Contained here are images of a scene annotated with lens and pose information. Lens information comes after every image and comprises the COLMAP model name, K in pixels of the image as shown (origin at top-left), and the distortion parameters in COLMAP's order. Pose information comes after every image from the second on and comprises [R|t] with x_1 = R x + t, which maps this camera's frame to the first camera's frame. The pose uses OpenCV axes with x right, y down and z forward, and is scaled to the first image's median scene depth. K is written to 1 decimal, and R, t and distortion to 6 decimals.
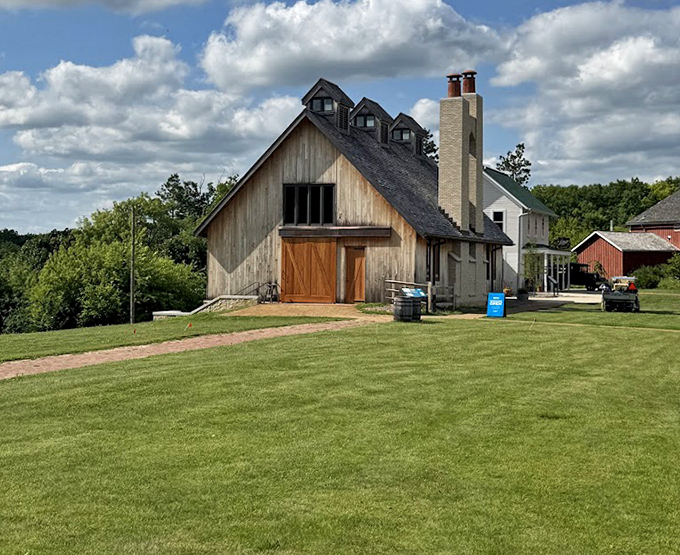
lens RADIAL K [[978.1, 0, 340.4], [0, 978.1, 276.9], [0, 0, 1]] dist [-0.018255, 0.000000]
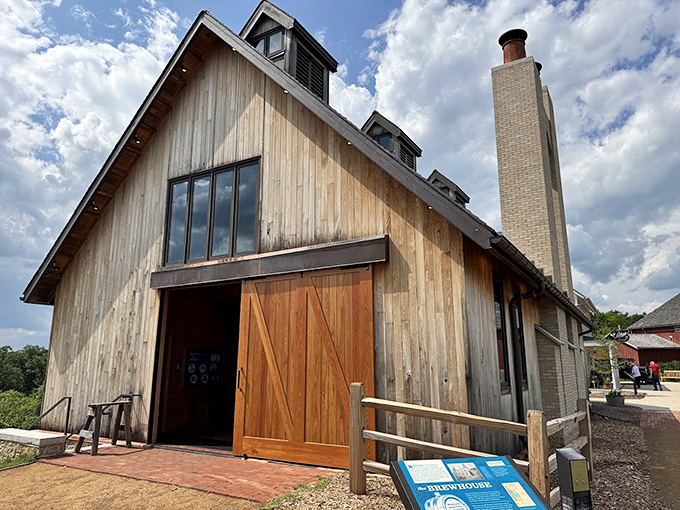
lens RADIAL K [[481.2, 0, 337.7], [0, 481.2, 255.5], [0, 0, 1]] dist [0.031772, 0.001218]
pose [[0.983660, -0.049778, -0.173017, 0.062535], [0.008845, 0.973218, -0.229714, -0.004774], [0.179818, 0.224430, 0.957756, 0.816897]]
